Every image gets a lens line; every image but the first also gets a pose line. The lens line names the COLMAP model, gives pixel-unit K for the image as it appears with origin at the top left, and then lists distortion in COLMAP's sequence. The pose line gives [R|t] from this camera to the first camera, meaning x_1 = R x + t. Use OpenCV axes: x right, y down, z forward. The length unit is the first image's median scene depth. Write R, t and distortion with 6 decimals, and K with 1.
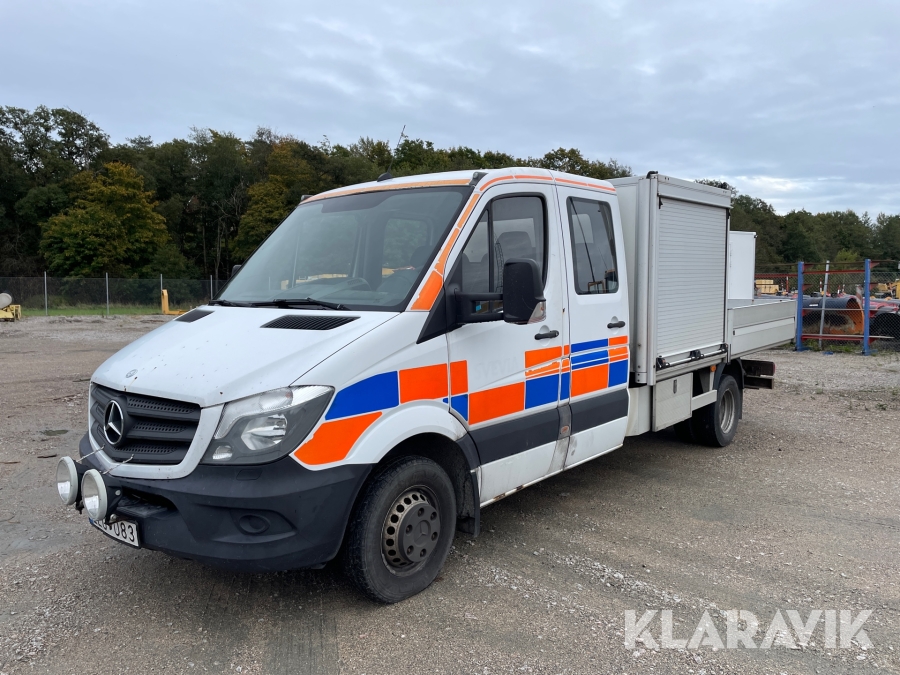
lens RADIAL K [[685.0, 0, 450.0], [0, 685.0, 337.5], [0, 0, 1]] dist [0.087238, -0.111496]
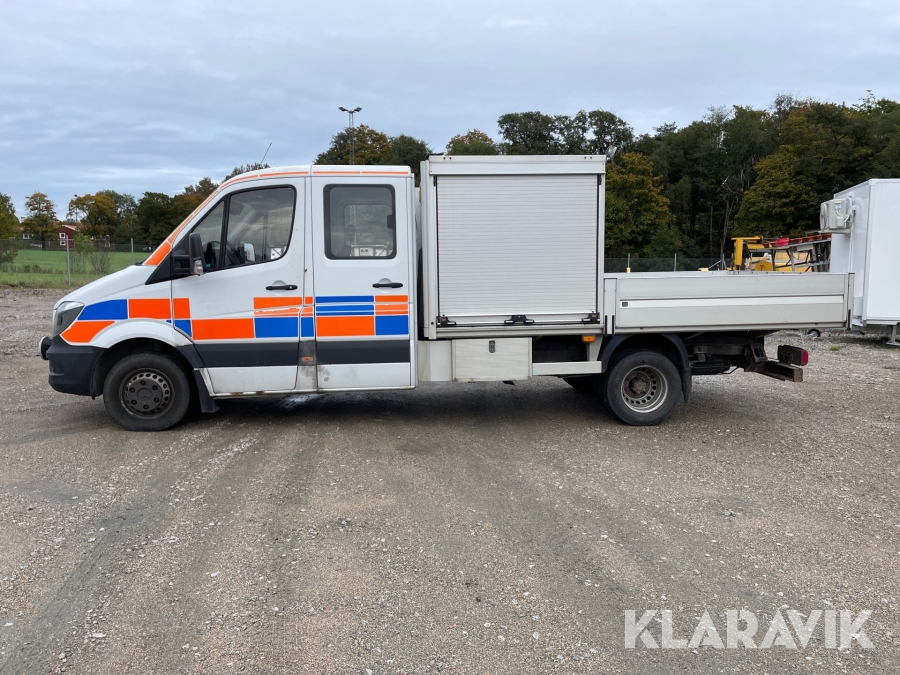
lens RADIAL K [[685.0, 0, 450.0], [0, 685.0, 337.5], [0, 0, 1]] dist [0.087238, -0.111496]
pose [[0.708288, 0.076689, -0.701745, 0.740104], [-0.056821, 0.997050, 0.051610, 0.003026], [0.703633, 0.003319, 0.710556, 0.132254]]
